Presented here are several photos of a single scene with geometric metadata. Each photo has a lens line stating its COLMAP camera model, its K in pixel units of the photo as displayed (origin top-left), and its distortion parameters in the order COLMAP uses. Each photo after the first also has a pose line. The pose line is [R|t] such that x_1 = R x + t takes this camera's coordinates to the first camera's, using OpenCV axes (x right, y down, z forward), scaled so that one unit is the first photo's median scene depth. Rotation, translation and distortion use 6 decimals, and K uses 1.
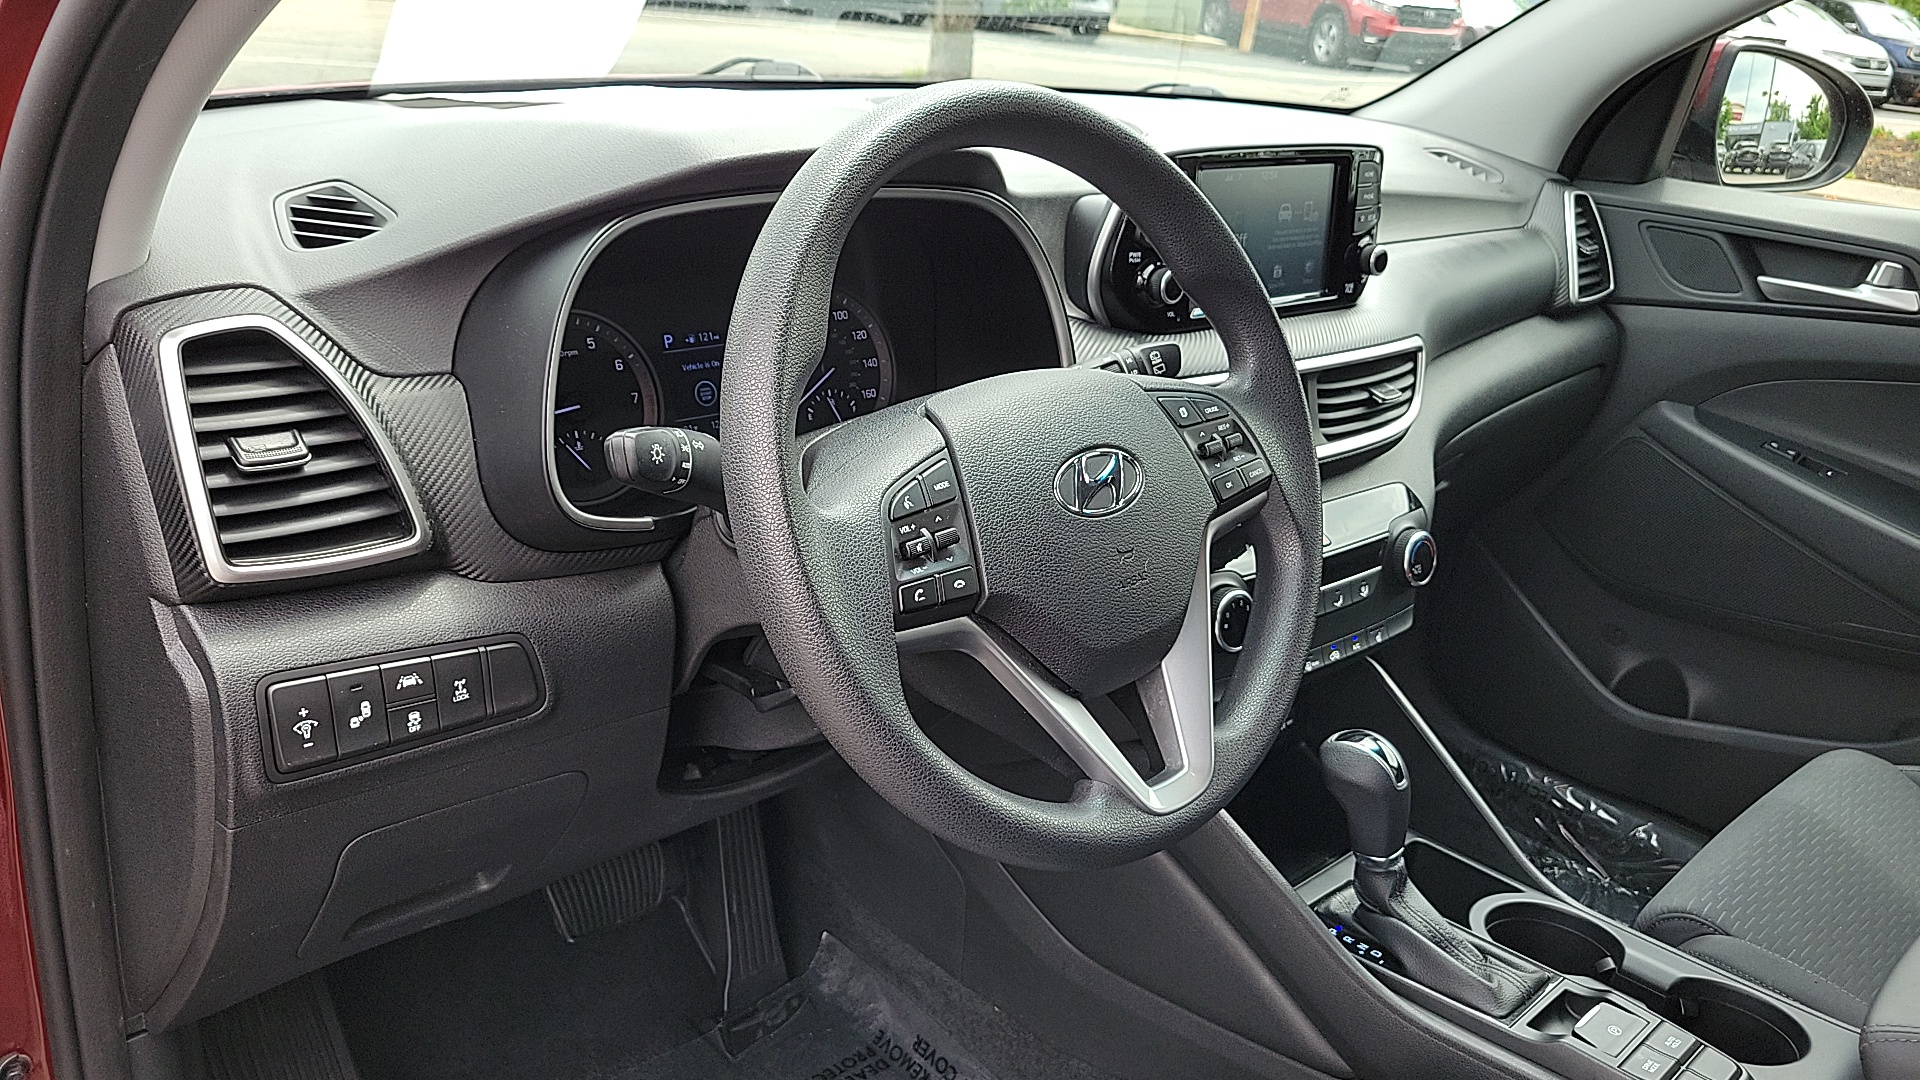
lens RADIAL K [[1449.0, 0, 926.0], [0, 1449.0, 538.4], [0, 0, 1]] dist [0.026503, -0.016053]
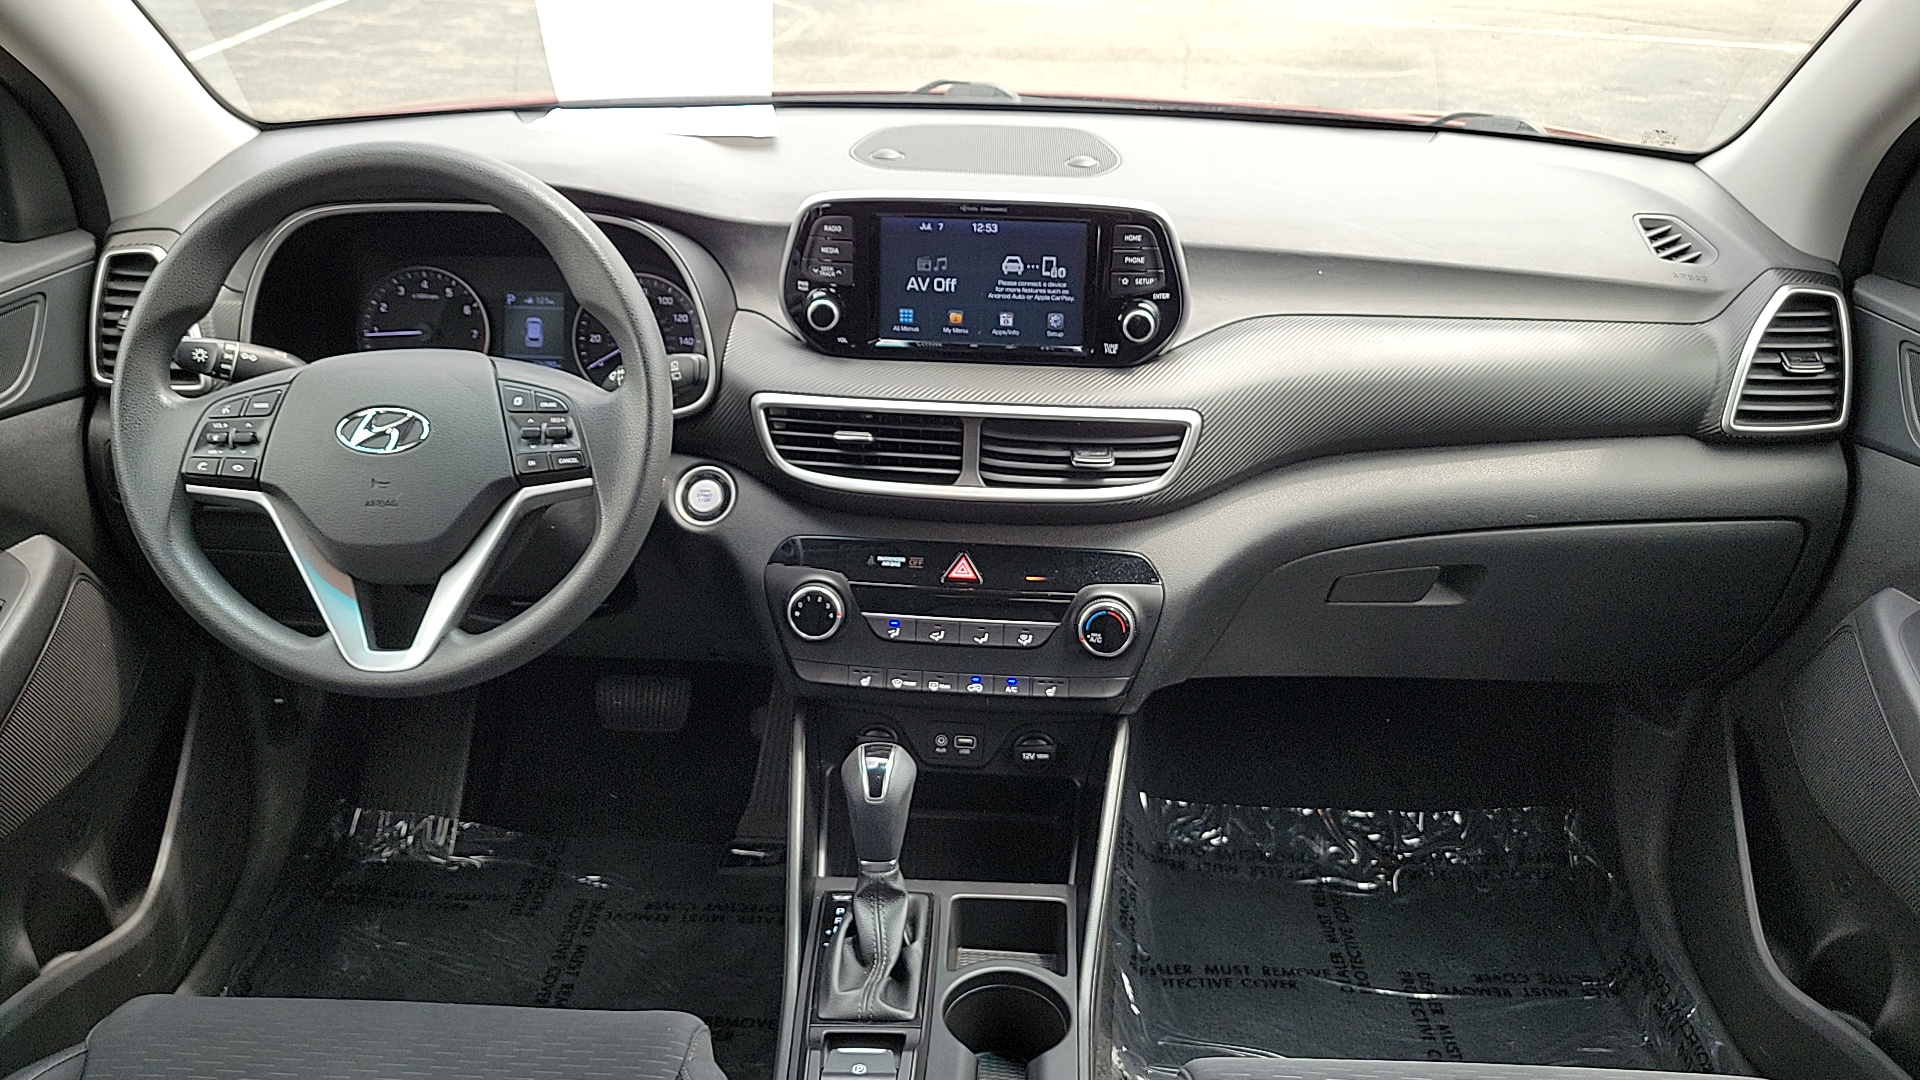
lens RADIAL K [[1449.0, 0, 964.1], [0, 1449.0, 535.2], [0, 0, 1]] dist [0.026503, -0.016053]
pose [[0.717814, 0.243207, -0.652375, 0.931680], [-0.222761, 0.967976, 0.115758, -0.145542], [0.659637, 0.062231, 0.749004, 0.199747]]
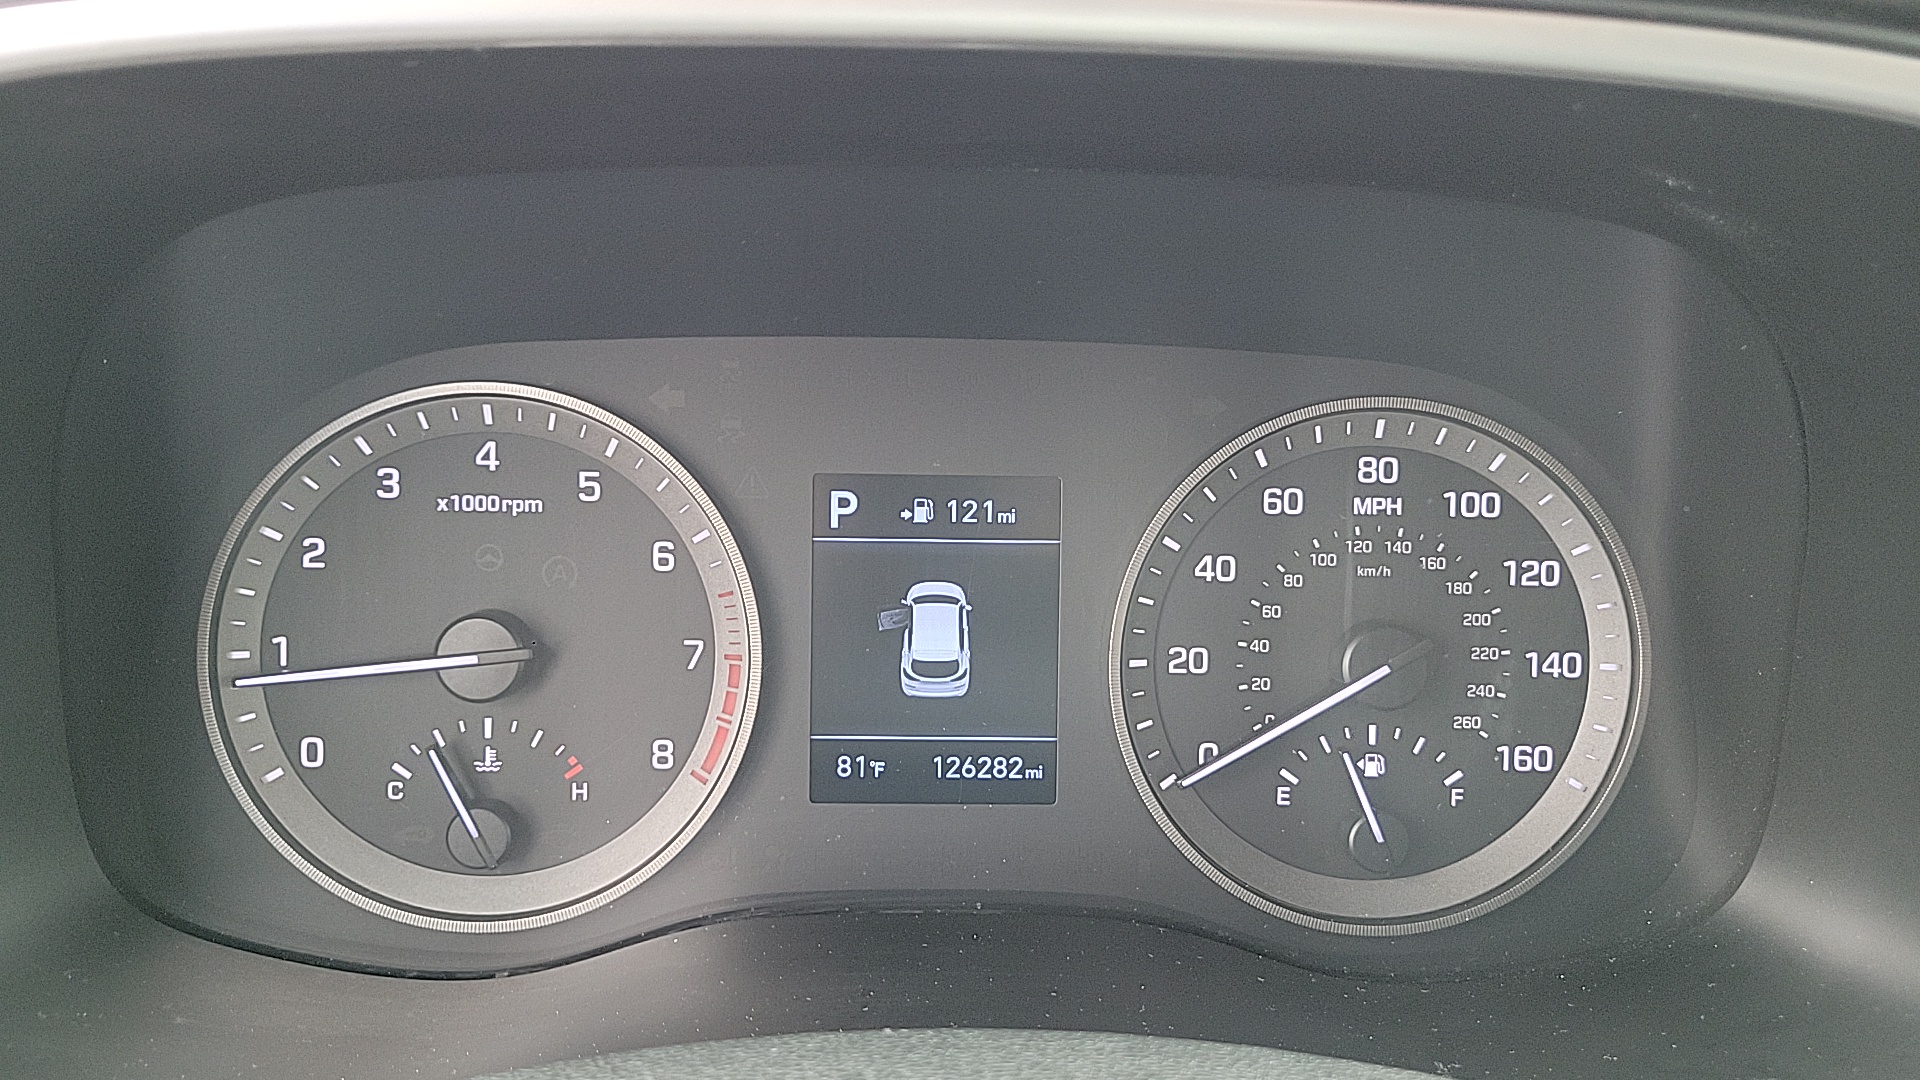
lens RADIAL K [[1449.0, 0, 948.8], [0, 1449.0, 537.5], [0, 0, 1]] dist [0.026503, -0.016053]
pose [[0.757036, 0.195076, -0.623572, 0.050118], [-0.207589, 0.976750, 0.053543, -0.126918], [0.619519, 0.088913, 0.779930, 0.616184]]
